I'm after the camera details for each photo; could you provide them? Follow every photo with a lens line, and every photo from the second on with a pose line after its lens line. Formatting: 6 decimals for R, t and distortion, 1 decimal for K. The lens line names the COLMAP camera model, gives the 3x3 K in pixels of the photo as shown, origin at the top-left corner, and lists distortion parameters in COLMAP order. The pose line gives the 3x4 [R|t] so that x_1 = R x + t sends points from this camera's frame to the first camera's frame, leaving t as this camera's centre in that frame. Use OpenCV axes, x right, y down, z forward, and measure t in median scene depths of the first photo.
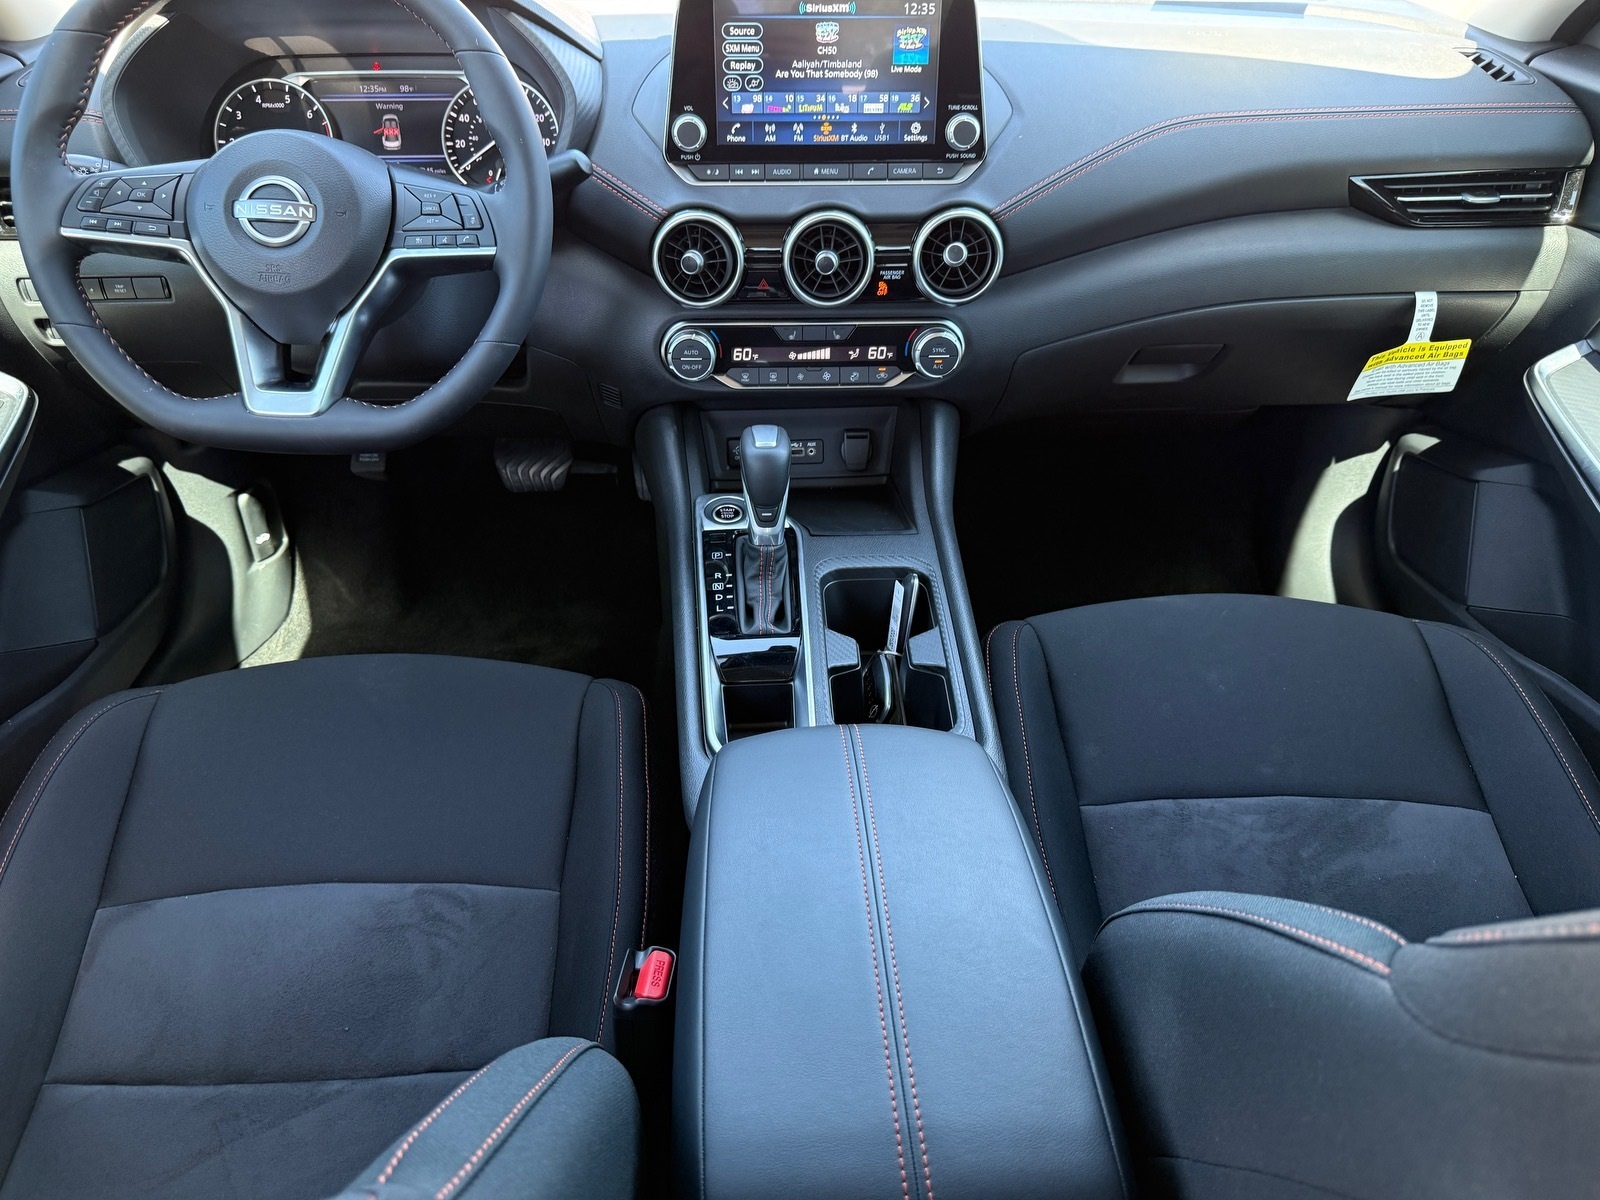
lens RADIAL K [[1155.6, 0, 801.1], [0, 1155.6, 608.3], [0, 0, 1]] dist [0.028074, -0.037173]
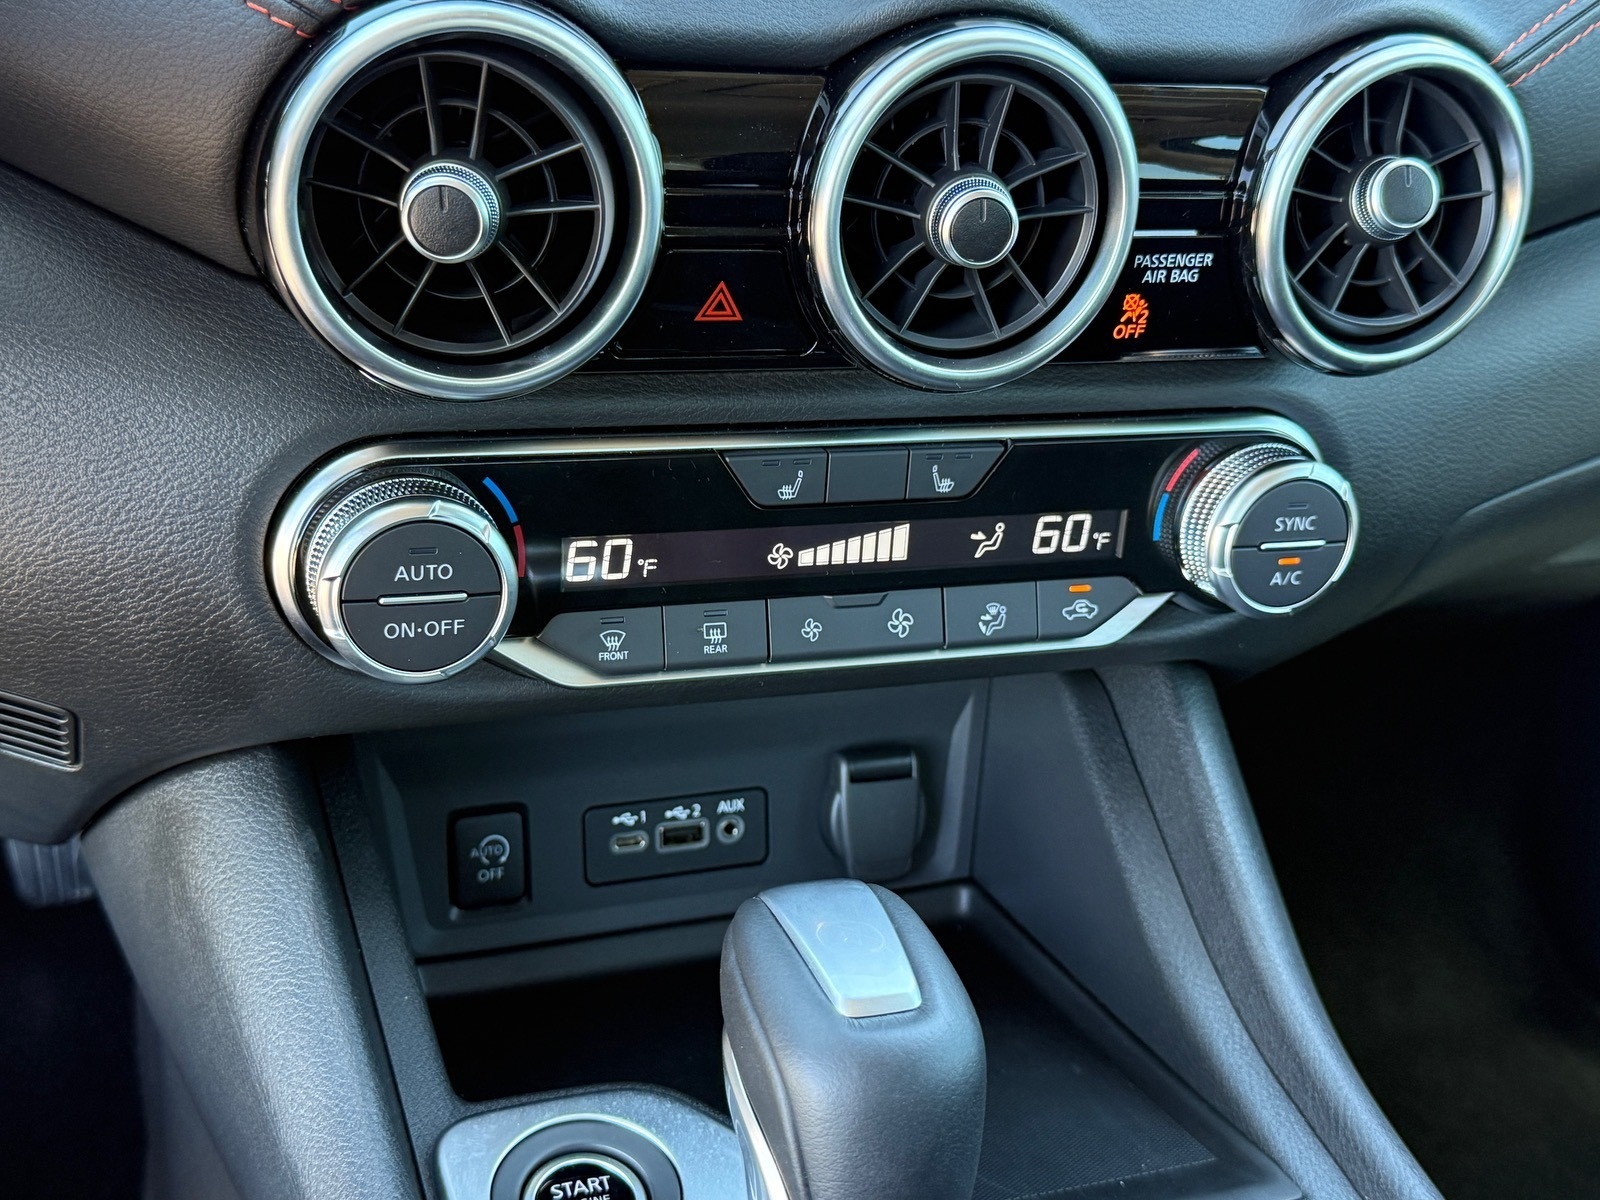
lens RADIAL K [[1908.4, 0, 830.1], [0, 1908.4, 557.3], [0, 0, 1]] dist [0.063194, 0.000000]
pose [[0.950799, -0.041874, 0.306966, -0.136354], [0.081484, 0.989739, -0.117377, -0.168352], [-0.298901, 0.136614, 0.944455, 0.587134]]
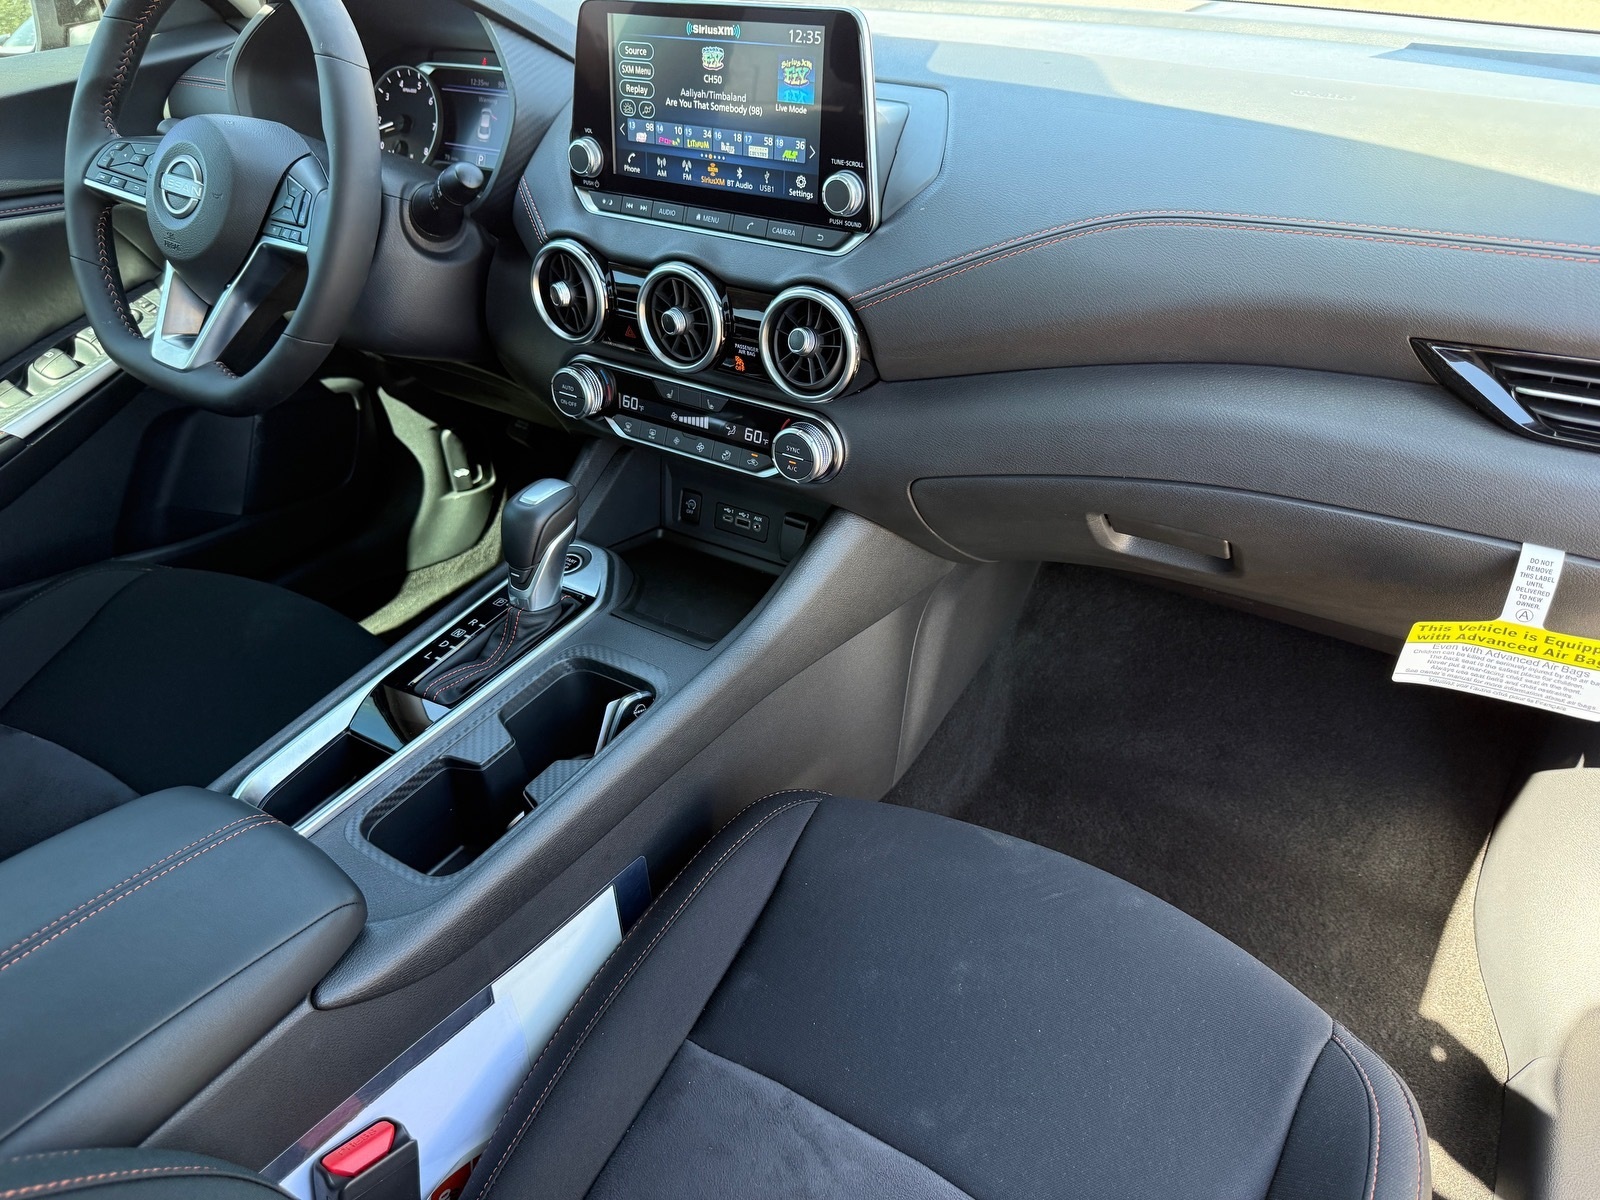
lens RADIAL K [[1155.6, 0, 785.8], [0, 1155.6, 611.7], [0, 0, 1]] dist [0.028074, -0.037173]
pose [[0.805759, 0.307013, -0.506453, 0.568433], [-0.301941, 0.948615, 0.094668, -0.190051], [0.509493, 0.076639, 0.857055, 0.300340]]
